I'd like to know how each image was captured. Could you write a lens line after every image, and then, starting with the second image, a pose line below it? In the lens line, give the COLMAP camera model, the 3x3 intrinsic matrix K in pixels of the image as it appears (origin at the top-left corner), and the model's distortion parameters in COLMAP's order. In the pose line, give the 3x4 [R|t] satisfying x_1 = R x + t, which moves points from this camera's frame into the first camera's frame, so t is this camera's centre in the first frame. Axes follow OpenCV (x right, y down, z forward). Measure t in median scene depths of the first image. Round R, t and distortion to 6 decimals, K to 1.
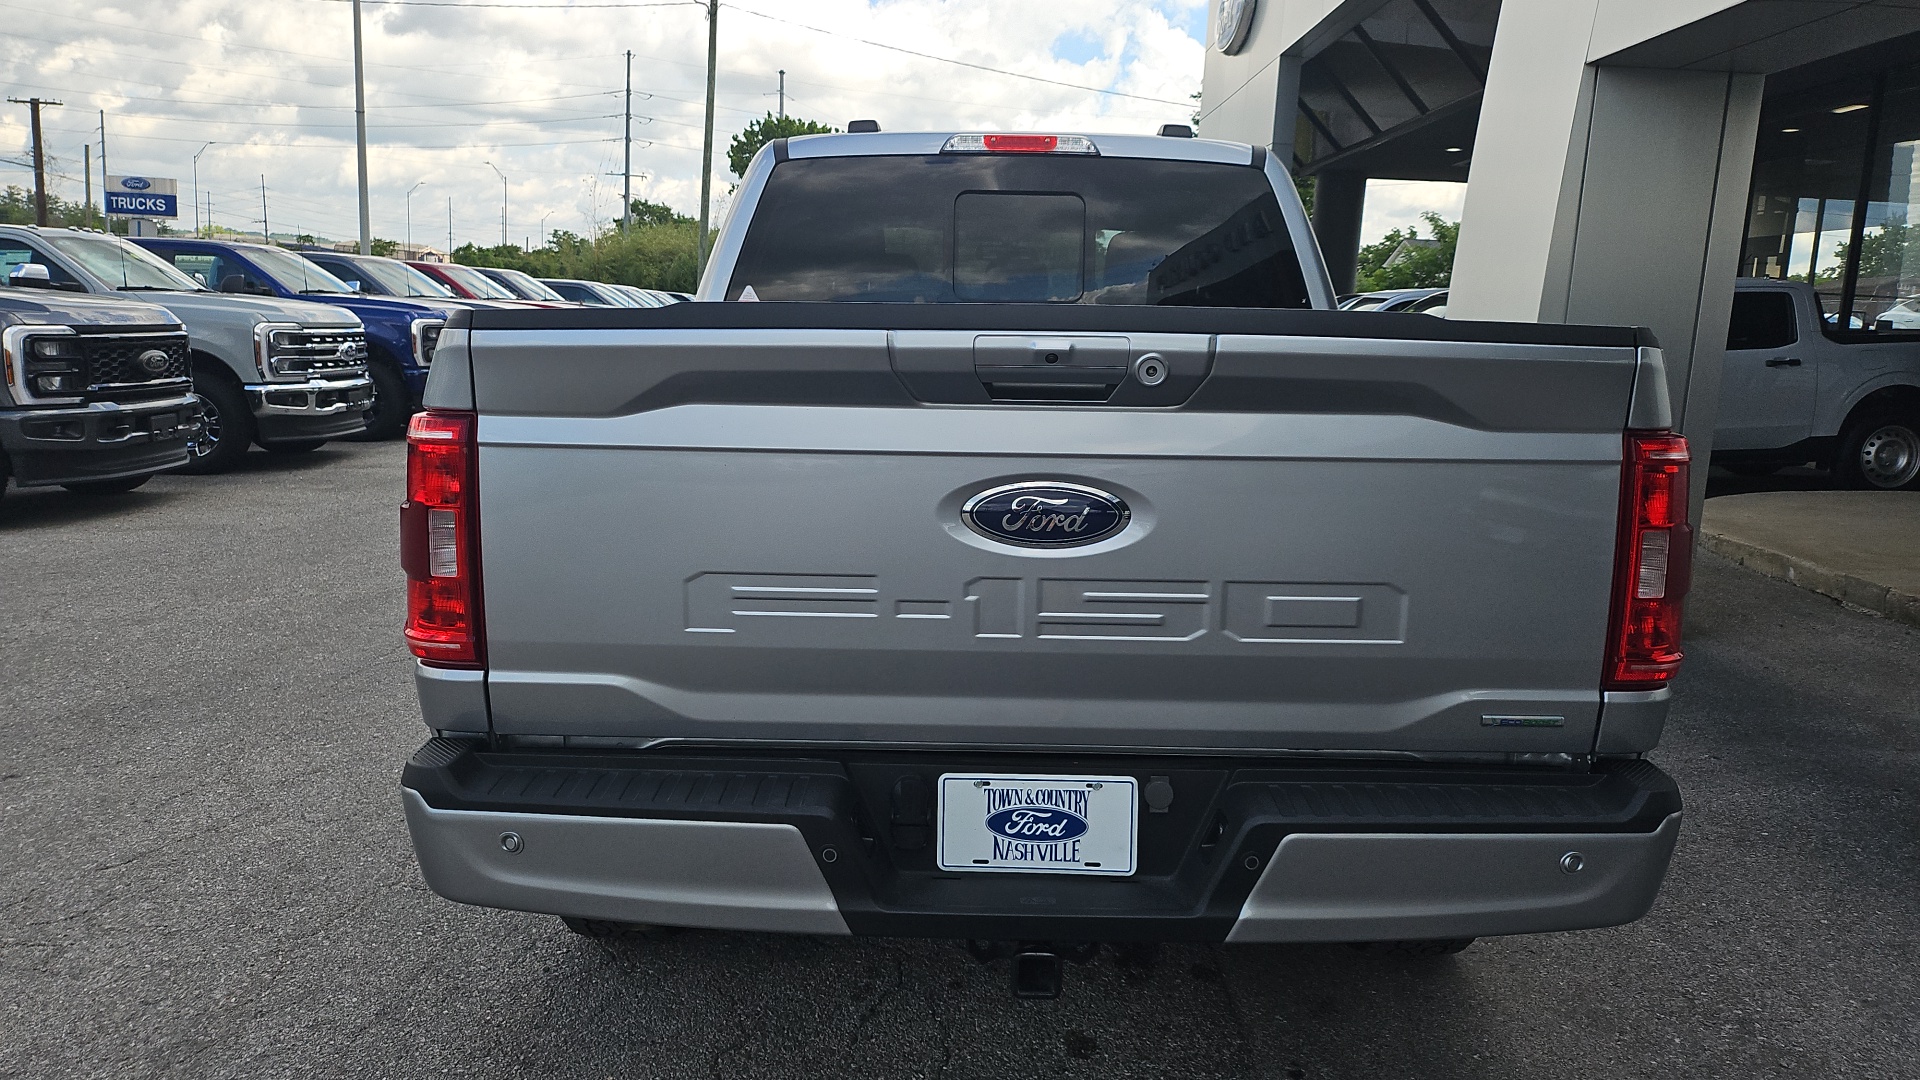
lens RADIAL K [[1378.2, 0, 969.9], [0, 1378.2, 533.8], [0, 0, 1]] dist [0.047736, -0.036208]
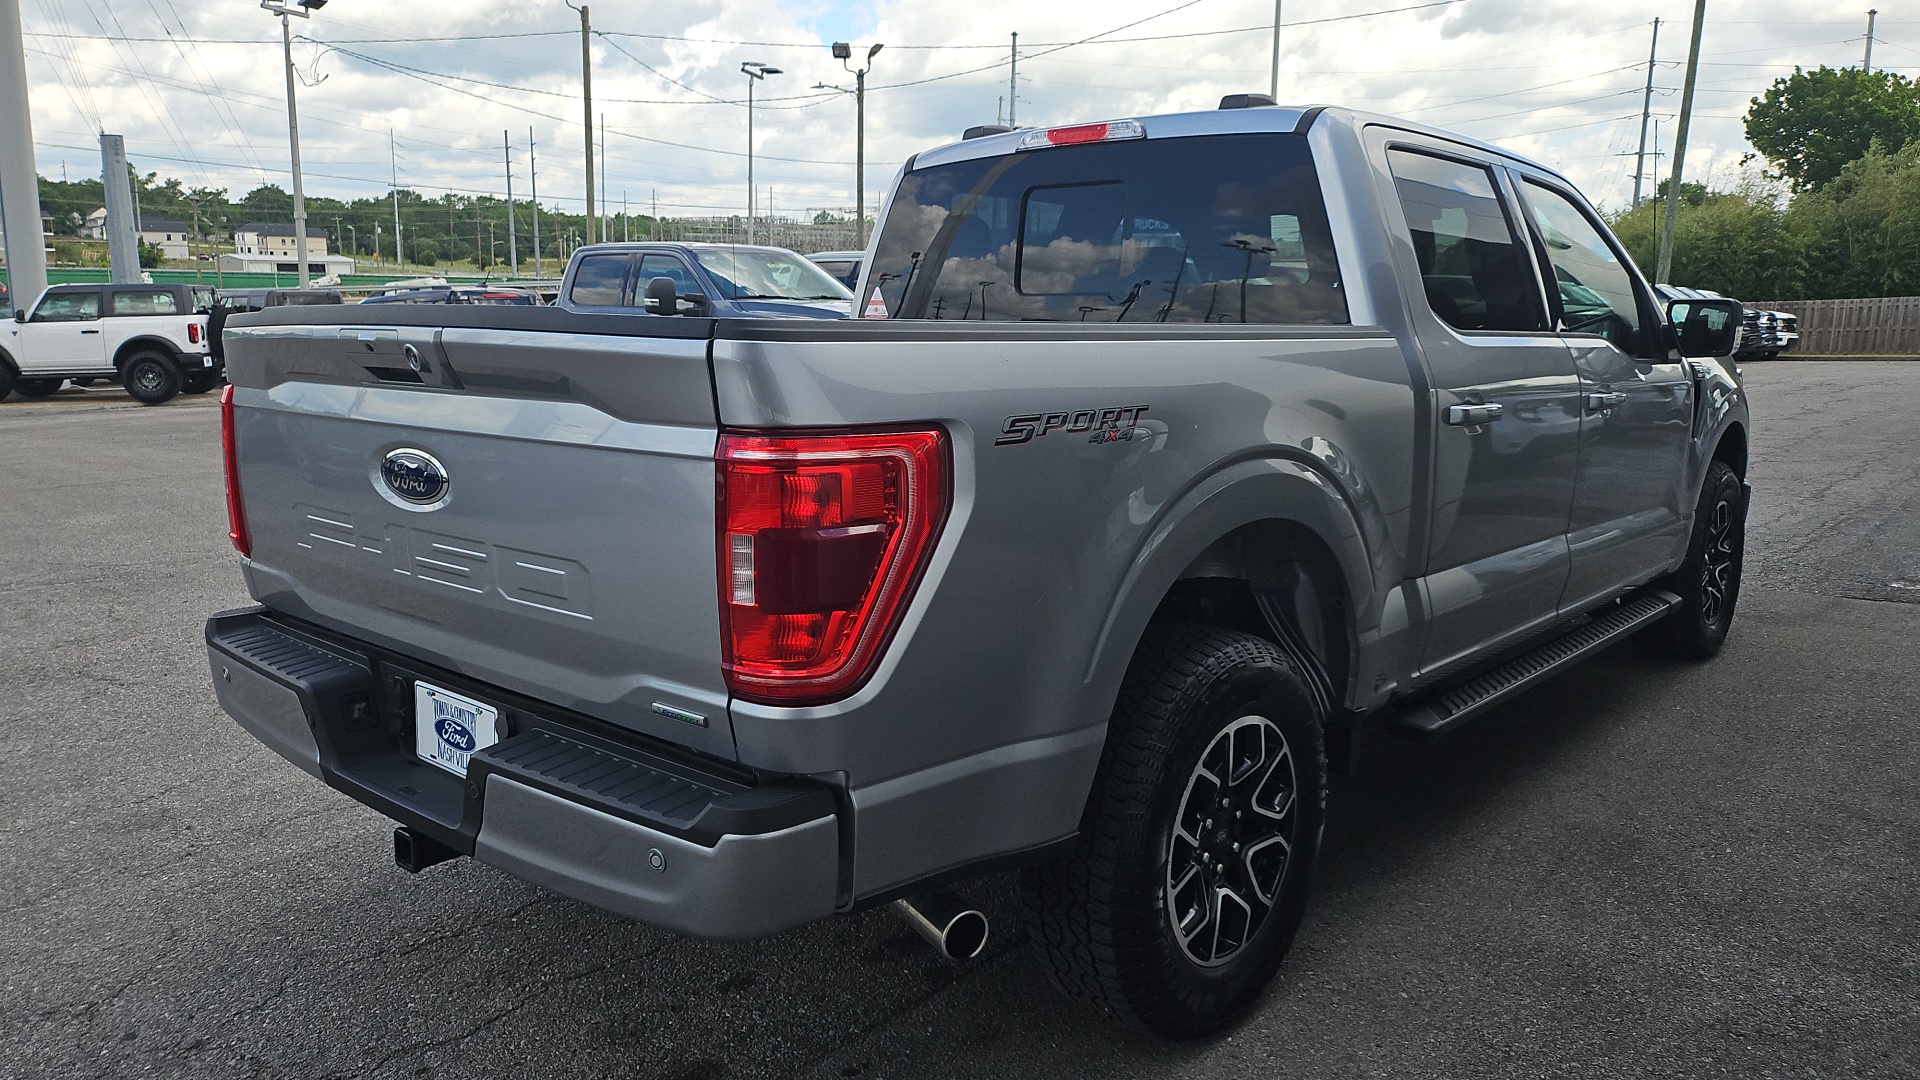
lens RADIAL K [[1378.2, 0, 958.1], [0, 1378.2, 533.7], [0, 0, 1]] dist [0.047736, -0.036208]
pose [[0.747263, 0.088175, -0.658653, 0.647152], [-0.086715, 0.995621, 0.034906, -0.025150], [0.658847, 0.031031, 0.751637, 0.208141]]
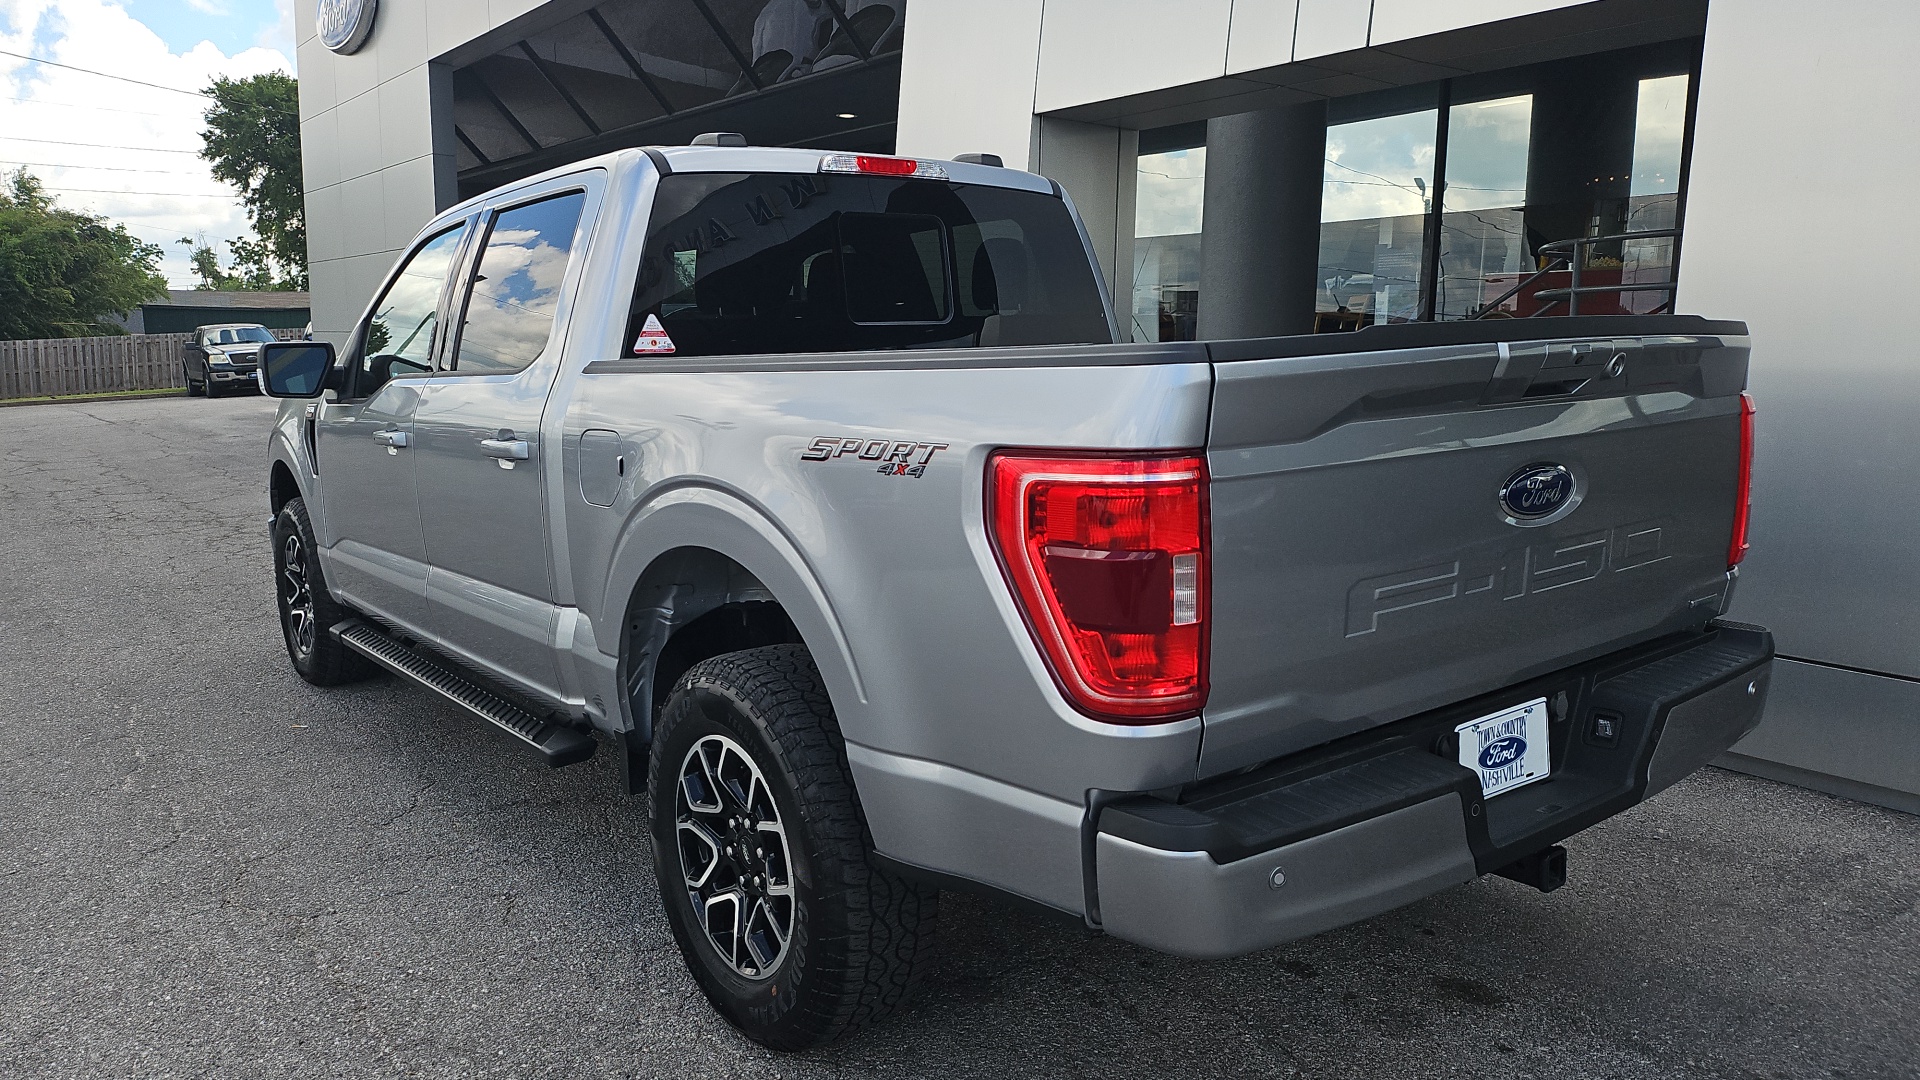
lens RADIAL K [[1378.2, 0, 960.5], [0, 1378.2, 539.9], [0, 0, 1]] dist [0.047736, -0.036208]
pose [[0.776163, -0.125759, 0.617863, -0.578684], [0.129375, 0.990823, 0.039149, -0.044830], [-0.617116, 0.049550, 0.785310, 0.186735]]
